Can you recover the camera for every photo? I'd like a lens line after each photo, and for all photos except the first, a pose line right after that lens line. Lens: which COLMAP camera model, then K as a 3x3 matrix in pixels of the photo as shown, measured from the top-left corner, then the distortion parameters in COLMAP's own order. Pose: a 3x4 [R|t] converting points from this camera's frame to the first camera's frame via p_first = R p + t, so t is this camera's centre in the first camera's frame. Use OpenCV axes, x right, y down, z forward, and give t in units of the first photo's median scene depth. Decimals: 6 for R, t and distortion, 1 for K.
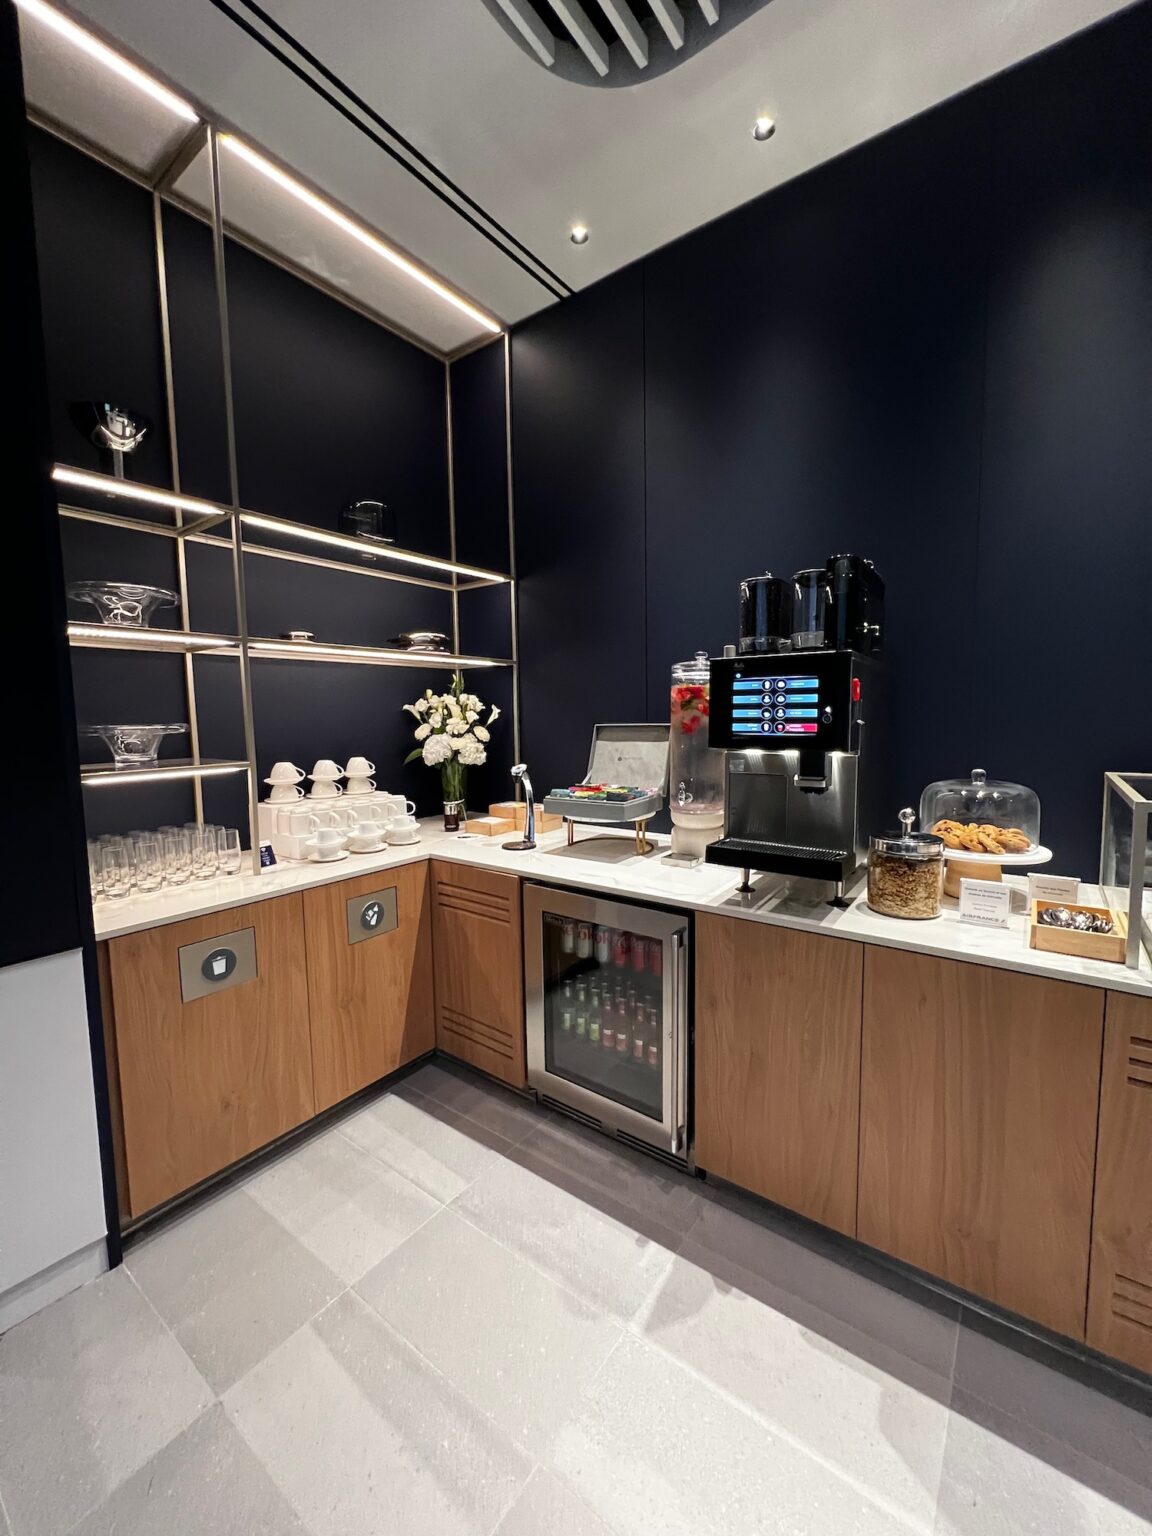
lens RADIAL K [[616.8, 0, 576.0], [0, 616.8, 768.0], [0, 0, 1]] dist [0.000691, 0.000130]
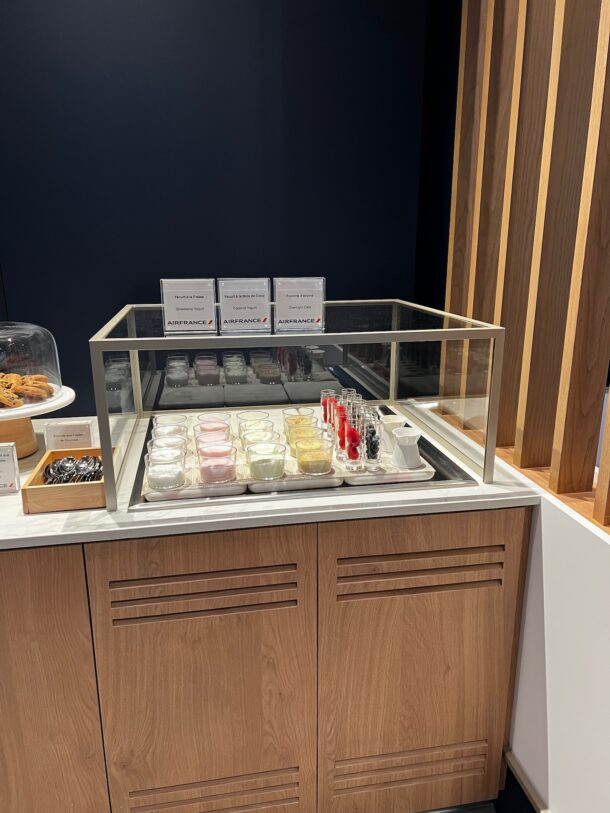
lens RADIAL K [[618.4, 0, 305.0], [0, 618.4, 406.5], [0, 0, 1]] dist [-0.000036, 0.000885]
pose [[0.685245, -0.181352, 0.705373, 0.444906], [0.062032, 0.979516, 0.191572, -0.005700], [-0.725666, -0.087518, 0.682458, 0.123081]]
